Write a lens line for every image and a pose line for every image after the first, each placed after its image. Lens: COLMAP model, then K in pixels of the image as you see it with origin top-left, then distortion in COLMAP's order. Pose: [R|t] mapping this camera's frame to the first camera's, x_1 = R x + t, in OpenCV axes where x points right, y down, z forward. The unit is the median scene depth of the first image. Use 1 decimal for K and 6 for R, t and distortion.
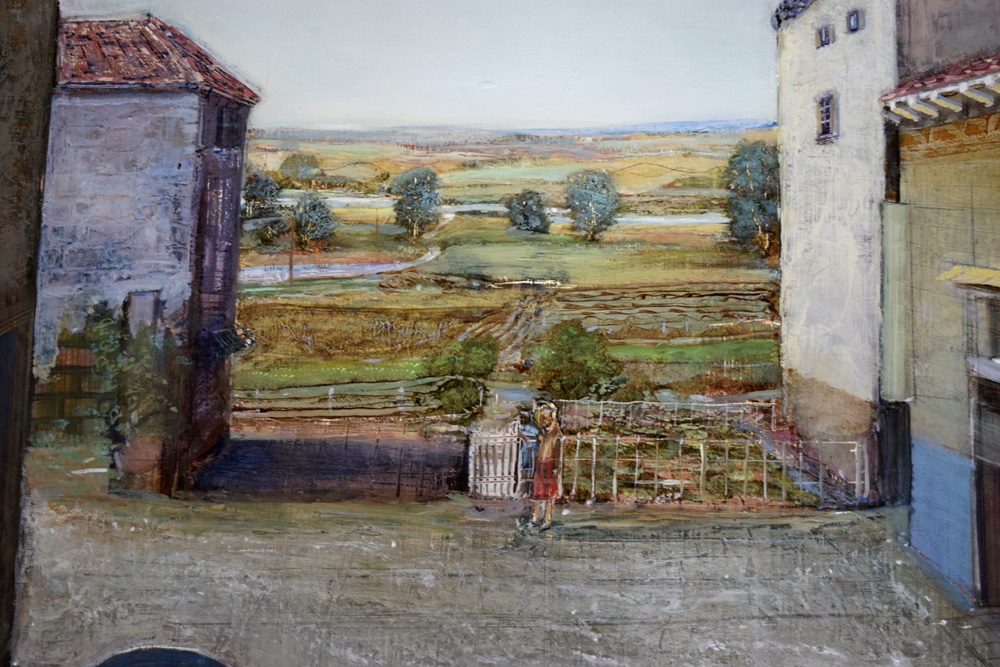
lens RADIAL K [[1739.9, 0, 499.5], [0, 1739.9, 333.1], [0, 0, 1]] dist [-0.005627, 0.000000]
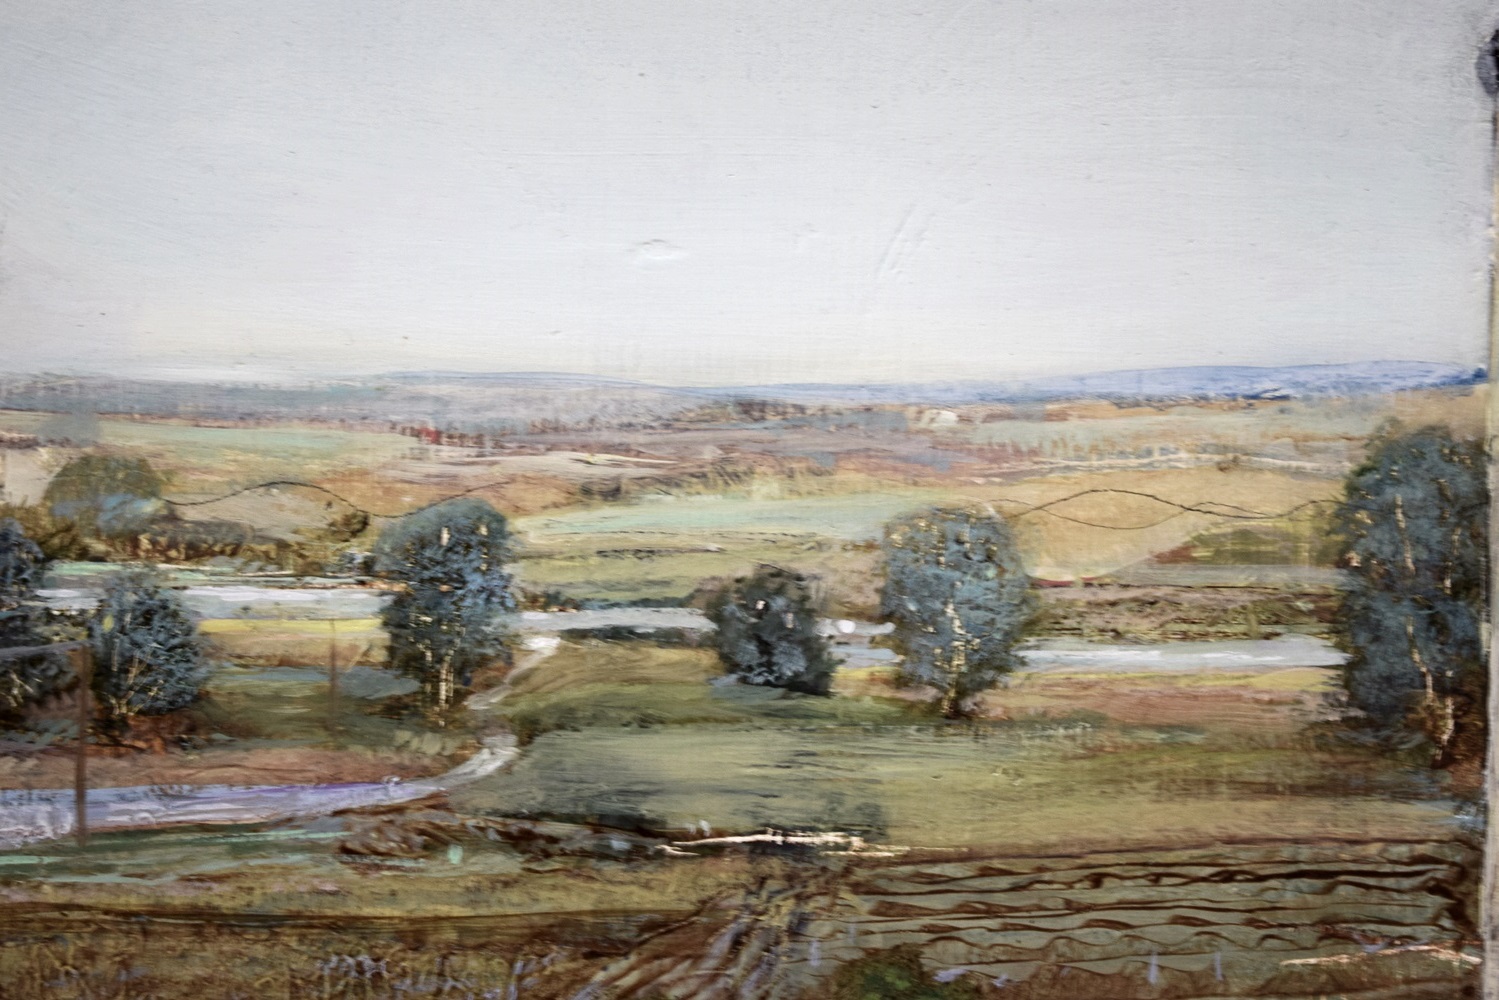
lens RADIAL K [[3069.6, 0, 748.4], [0, 3069.6, 498.1], [0, 0, 1]] dist [0.055711, 0.000000]
pose [[0.999579, 0.000702, 0.029009, -0.006068], [0.003971, 0.986989, -0.160741, 0.002562], [-0.028745, 0.160788, 0.986570, 0.405420]]
